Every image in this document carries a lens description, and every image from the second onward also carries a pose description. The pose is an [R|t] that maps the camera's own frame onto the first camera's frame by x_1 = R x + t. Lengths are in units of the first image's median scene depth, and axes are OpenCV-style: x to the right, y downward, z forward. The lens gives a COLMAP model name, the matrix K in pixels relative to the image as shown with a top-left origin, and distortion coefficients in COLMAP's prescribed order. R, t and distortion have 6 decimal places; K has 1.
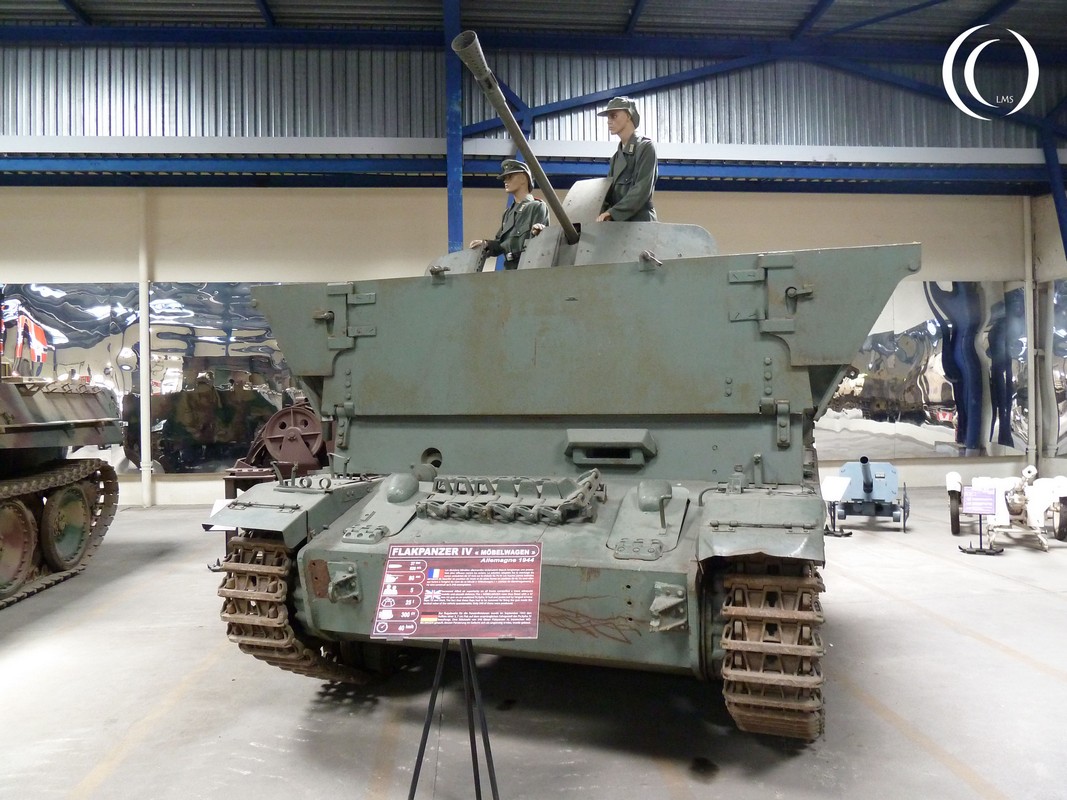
lens RADIAL K [[795.1, 0, 533.7], [0, 795.1, 400.2], [0, 0, 1]] dist [-0.032817, 0.010567]
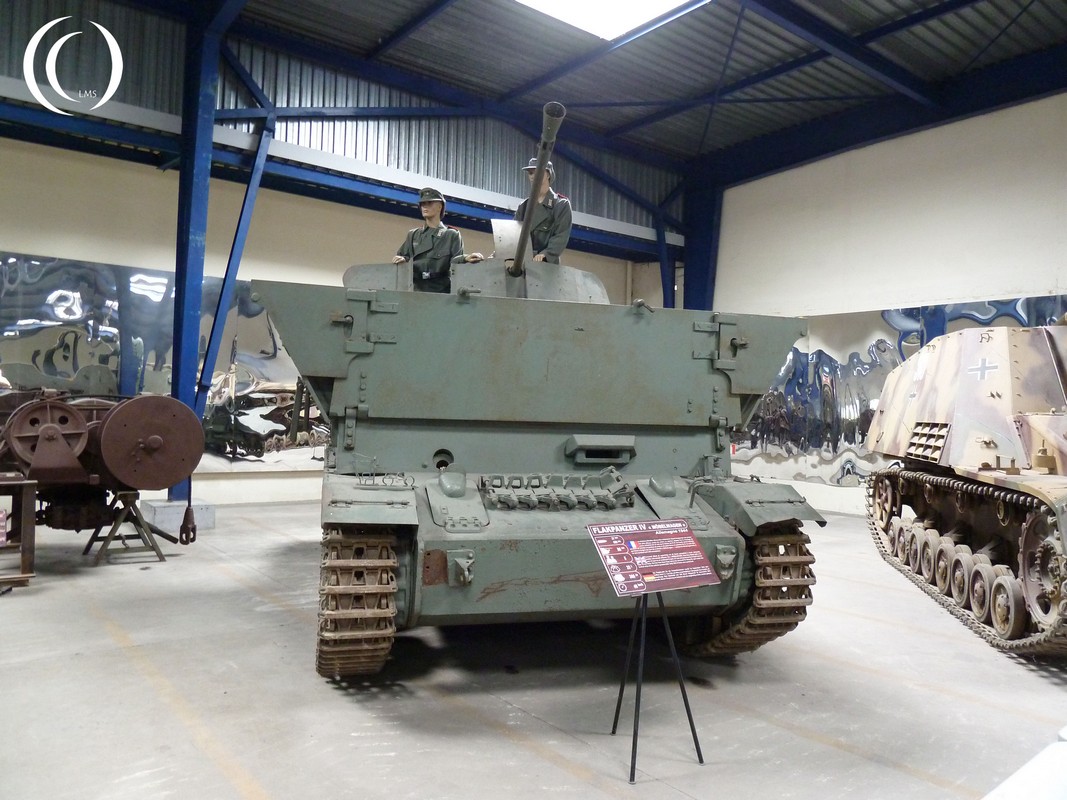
lens RADIAL K [[795.1, 0, 532.5], [0, 795.1, 397.5], [0, 0, 1]] dist [-0.032817, 0.010567]
pose [[0.828034, 0.045844, 0.558800, -0.685120], [-0.038221, 0.998949, -0.025317, 0.012468], [-0.559373, -0.000394, 0.828916, 0.013771]]
